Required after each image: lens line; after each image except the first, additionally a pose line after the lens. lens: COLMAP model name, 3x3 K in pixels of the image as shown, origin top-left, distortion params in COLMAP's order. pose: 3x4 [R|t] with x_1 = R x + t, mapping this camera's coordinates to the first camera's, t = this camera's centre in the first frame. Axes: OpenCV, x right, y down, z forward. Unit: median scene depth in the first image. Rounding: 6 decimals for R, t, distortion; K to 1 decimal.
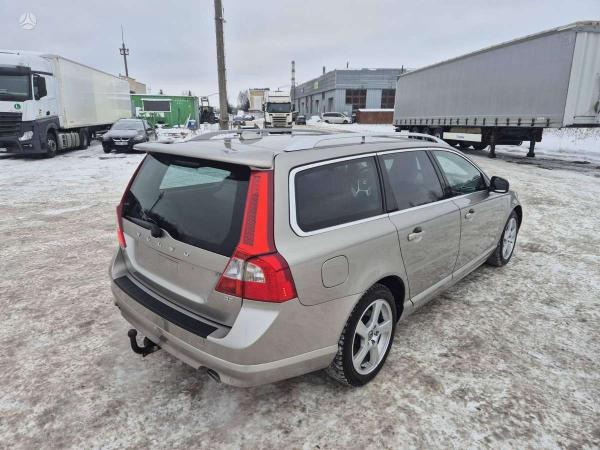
lens RADIAL K [[396.3, 0, 292.7], [0, 396.3, 216.5], [0, 0, 1]] dist [0.084464, -0.064425]
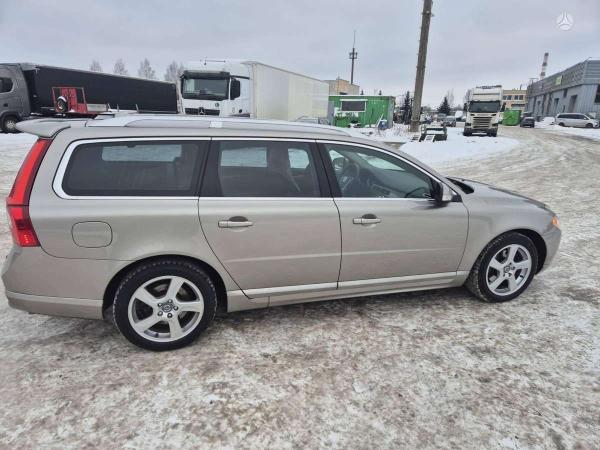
lens RADIAL K [[396.3, 0, 296.4], [0, 396.3, 227.2], [0, 0, 1]] dist [0.084464, -0.064425]
pose [[0.867917, 0.151126, -0.473160, 0.172282], [-0.140676, 0.988376, 0.057642, -0.004361], [0.476372, 0.016534, 0.879088, 0.040390]]
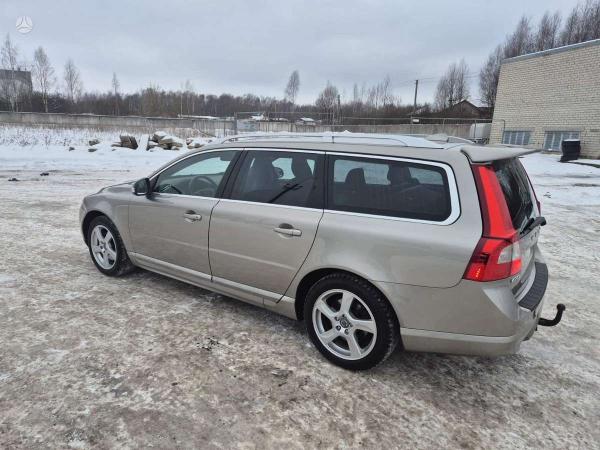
lens RADIAL K [[396.3, 0, 293.7], [0, 396.3, 223.6], [0, 0, 1]] dist [0.084464, -0.064425]
pose [[-0.128140, -0.235513, 0.963387, -0.220707], [0.218605, 0.940796, 0.259067, -0.066203], [-0.967363, 0.243798, -0.069069, 0.283886]]
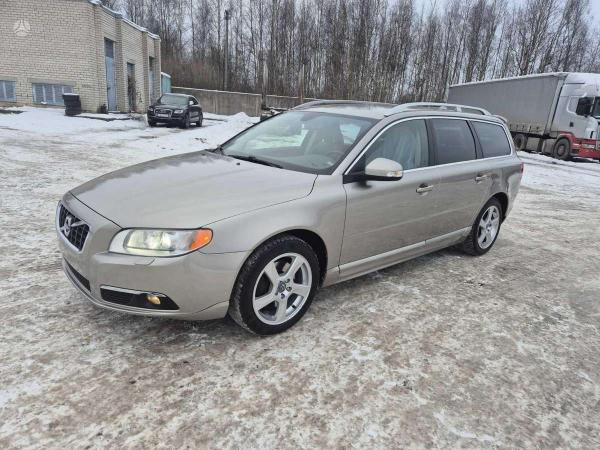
lens RADIAL K [[396.3, 0, 300.2], [0, 396.3, 226.9], [0, 0, 1]] dist [0.084464, -0.064425]
pose [[-0.991375, -0.101831, 0.082495, 0.060507], [-0.046900, 0.863462, 0.502229, -0.115954], [-0.122373, 0.494028, -0.860791, 0.540388]]
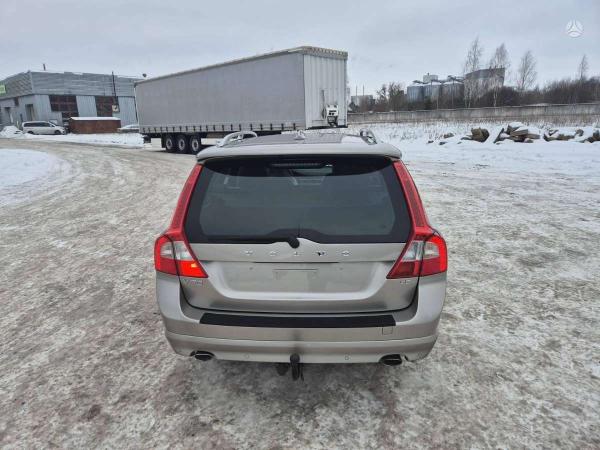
lens RADIAL K [[396.3, 0, 295.3], [0, 396.3, 219.4], [0, 0, 1]] dist [0.084464, -0.064425]
pose [[0.775554, -0.173950, 0.606842, -0.140869], [0.182107, 0.982068, 0.048773, -0.008875], [-0.604444, 0.072683, 0.793325, 0.044269]]
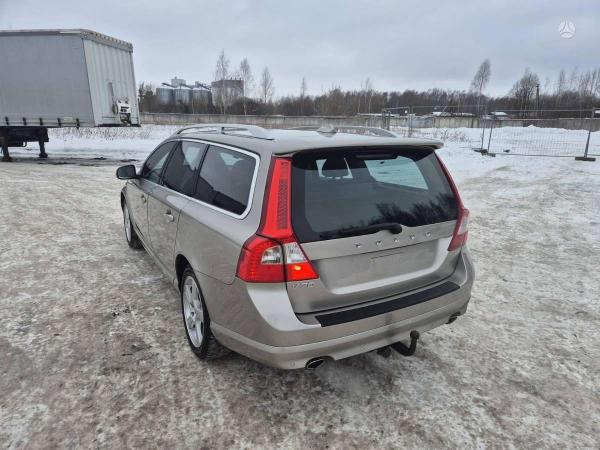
lens RADIAL K [[396.3, 0, 302.1], [0, 396.3, 223.4], [0, 0, 1]] dist [0.084464, -0.064425]
pose [[0.281791, -0.233674, 0.930586, -0.208327], [0.221320, 0.959565, 0.173933, -0.030586], [-0.933601, 0.156944, 0.322114, 0.144377]]
